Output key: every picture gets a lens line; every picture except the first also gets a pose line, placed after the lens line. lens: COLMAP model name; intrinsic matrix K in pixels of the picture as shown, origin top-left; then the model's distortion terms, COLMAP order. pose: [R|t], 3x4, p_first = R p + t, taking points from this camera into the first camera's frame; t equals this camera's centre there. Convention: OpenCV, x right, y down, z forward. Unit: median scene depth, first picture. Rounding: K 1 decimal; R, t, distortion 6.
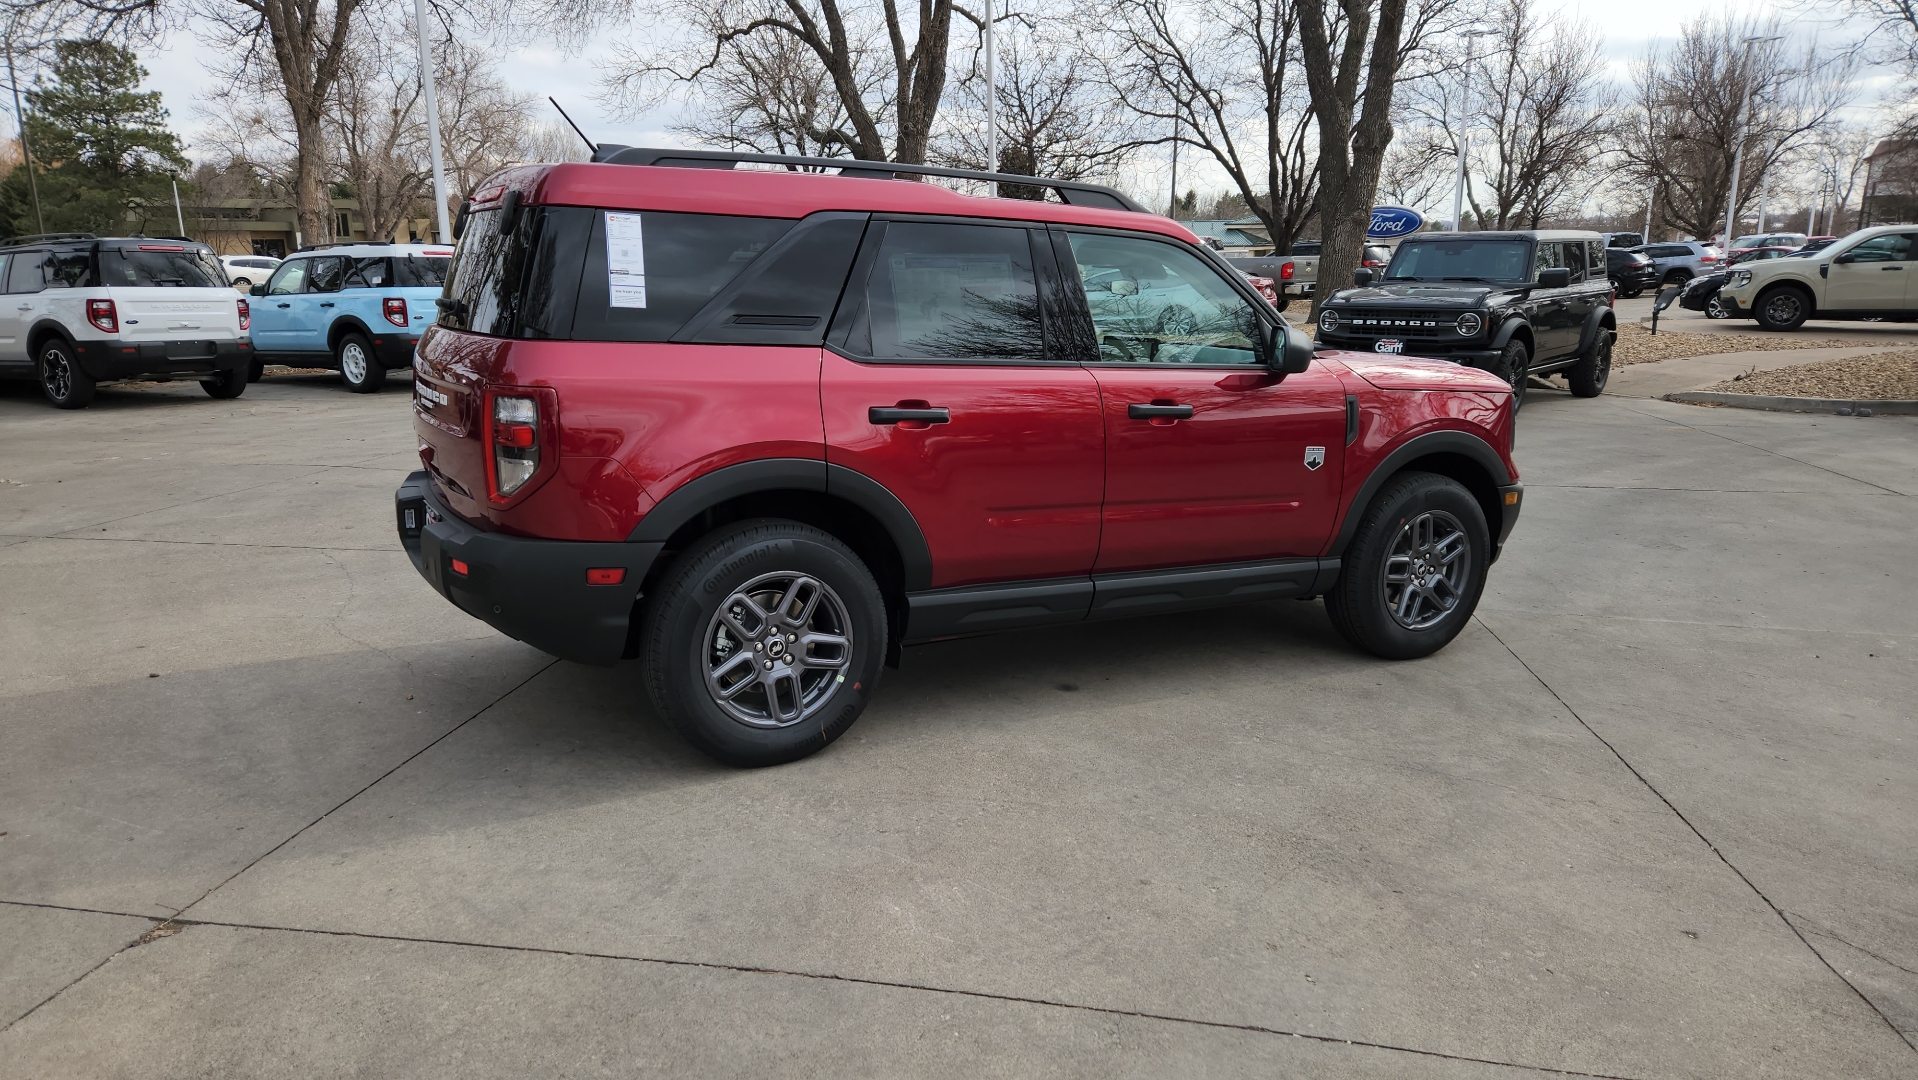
lens RADIAL K [[1274.5, 0, 927.0], [0, 1274.5, 559.2], [0, 0, 1]] dist [0.071422, -0.051391]
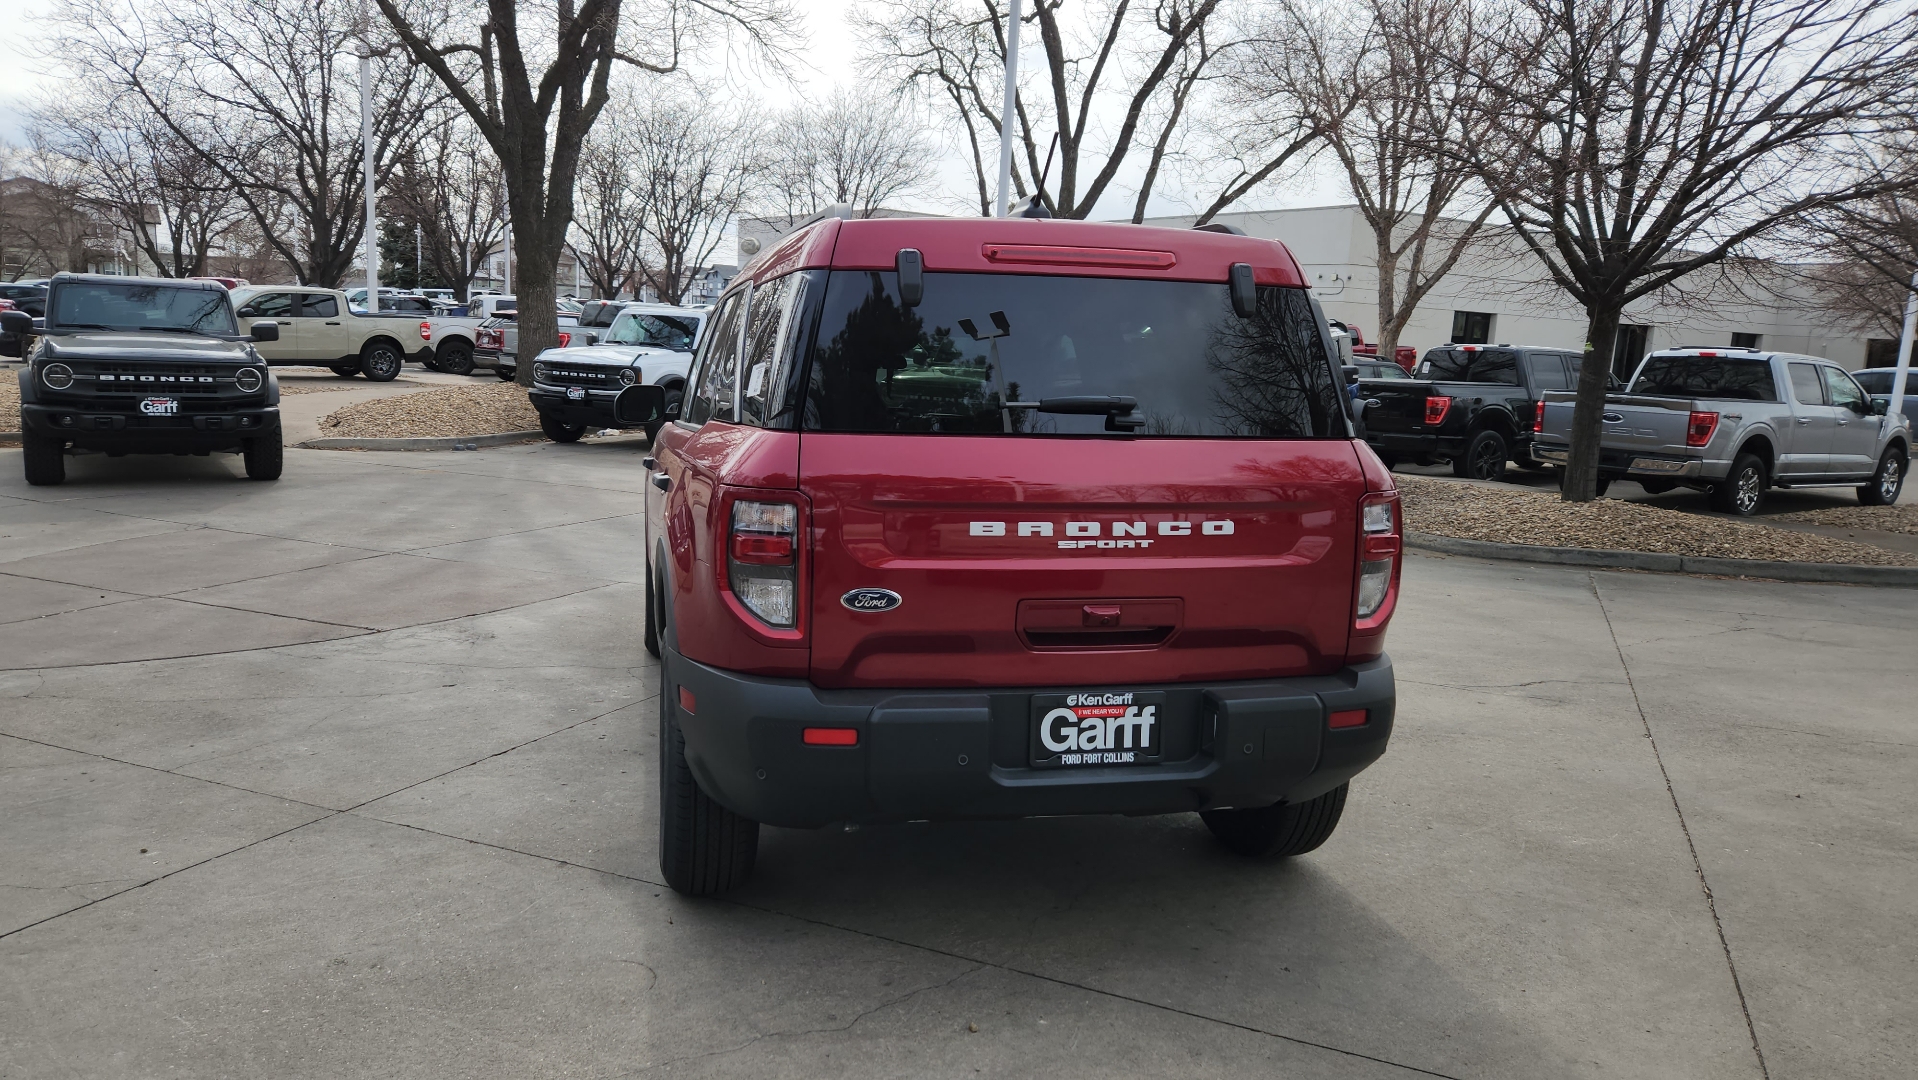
lens RADIAL K [[1277.5, 0, 926.6], [0, 1277.5, 567.8], [0, 0, 1]] dist [0.070661, -0.054827]
pose [[0.282729, -0.159425, 0.945858, -0.884210], [0.182870, 0.976963, 0.110005, -0.167806], [-0.941606, 0.141867, 0.305370, 0.735007]]
